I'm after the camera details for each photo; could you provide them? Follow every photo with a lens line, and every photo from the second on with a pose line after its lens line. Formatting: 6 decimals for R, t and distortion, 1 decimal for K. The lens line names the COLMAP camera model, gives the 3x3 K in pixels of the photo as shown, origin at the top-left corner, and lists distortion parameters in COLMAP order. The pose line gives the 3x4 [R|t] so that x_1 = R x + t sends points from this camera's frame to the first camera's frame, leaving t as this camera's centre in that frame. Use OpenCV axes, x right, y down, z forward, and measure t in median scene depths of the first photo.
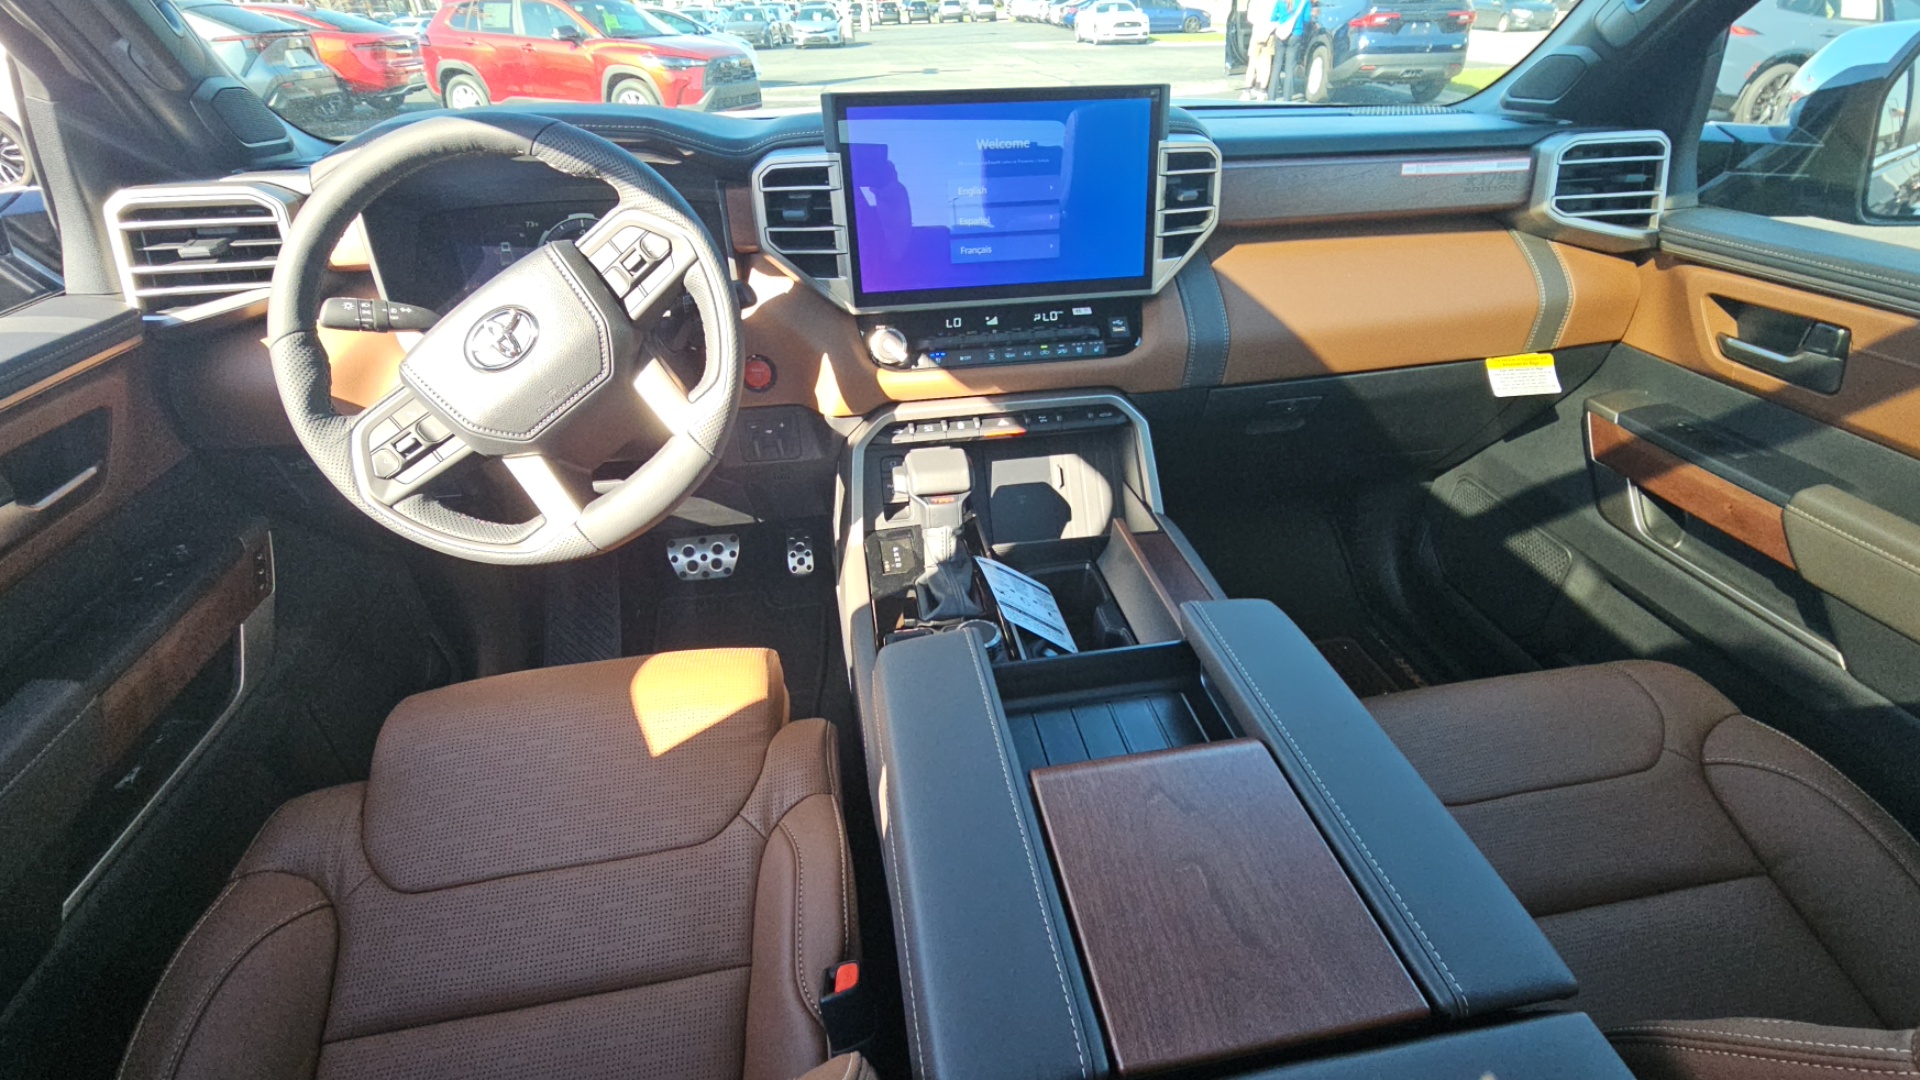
lens RADIAL K [[861.4, 0, 976.2], [0, 861.4, 534.6], [0, 0, 1]] dist [0.010631, -0.007087]
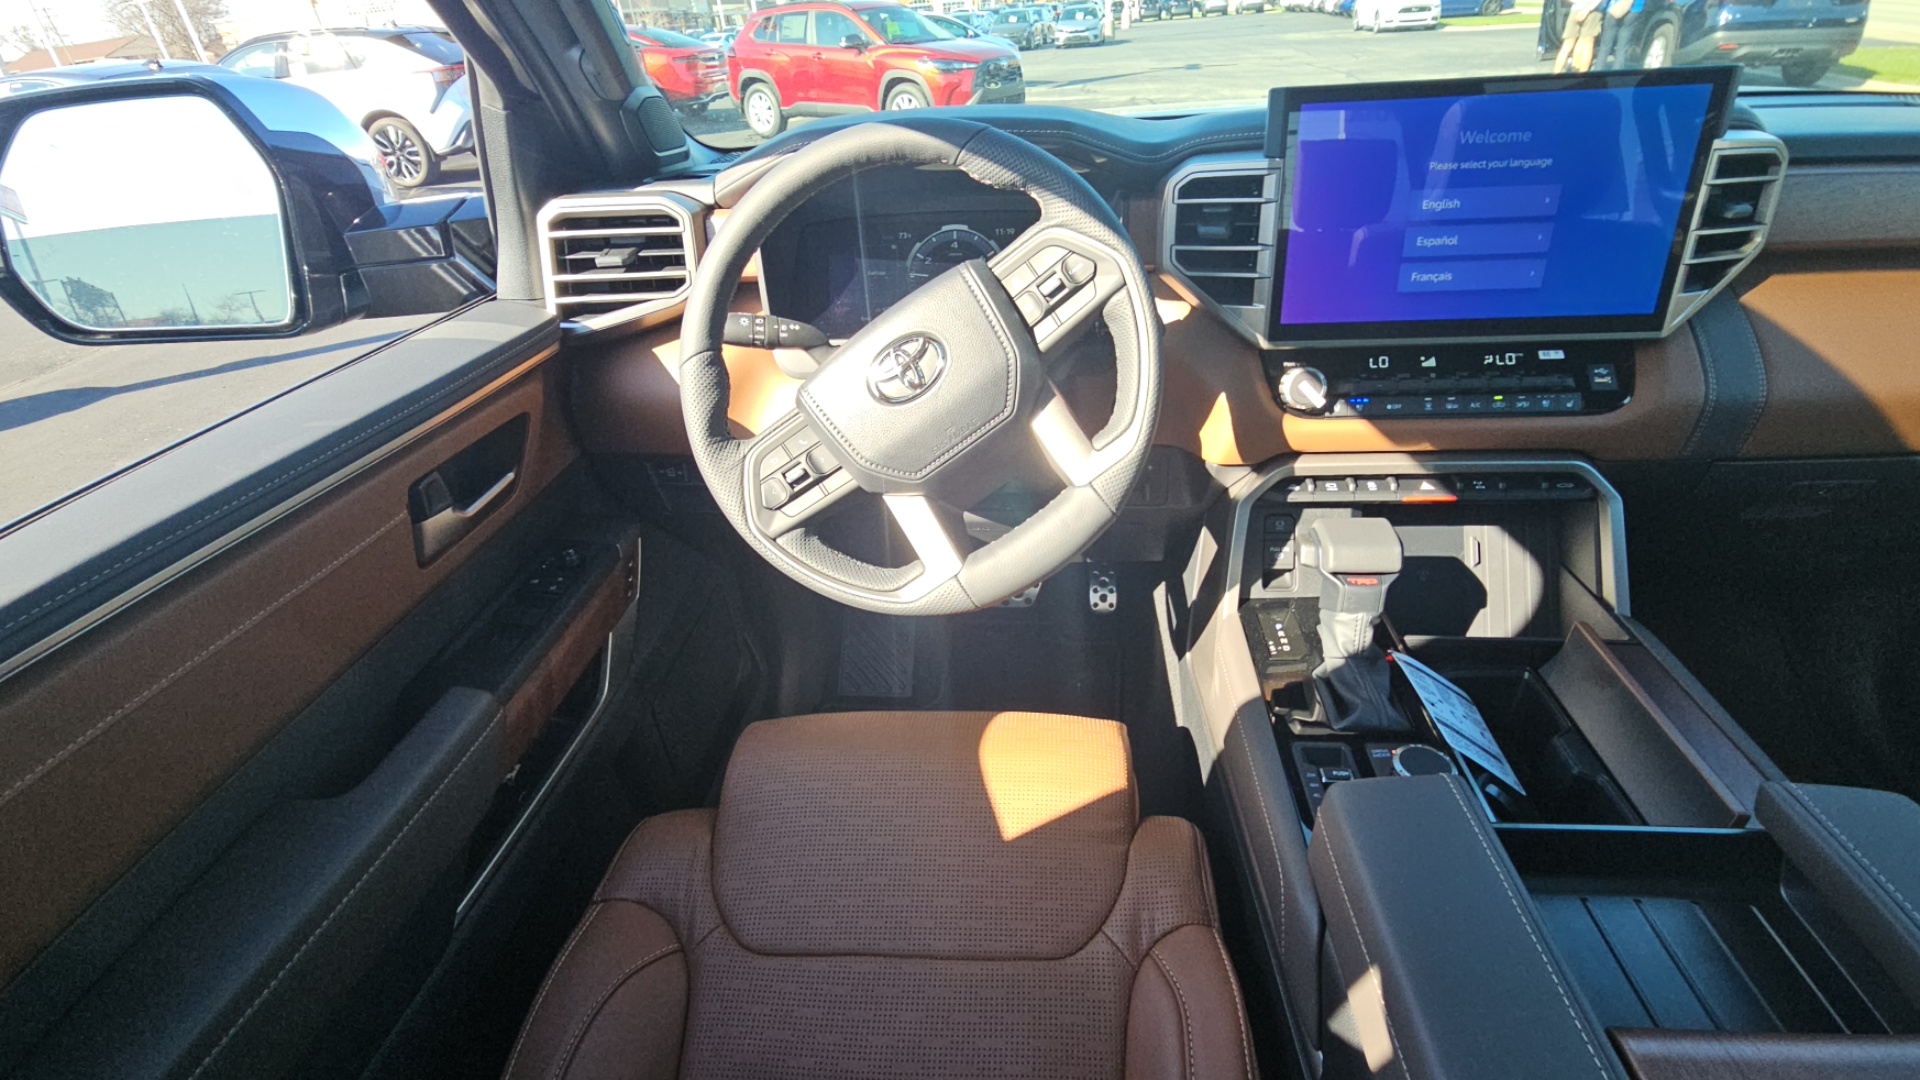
lens RADIAL K [[861.4, 0, 979.2], [0, 861.4, 533.5], [0, 0, 1]] dist [0.010631, -0.007087]
pose [[0.967813, 0.095868, -0.232695, -0.188689], [-0.095738, 0.995336, 0.011879, -0.055181], [0.232749, 0.010781, 0.972477, 0.107461]]
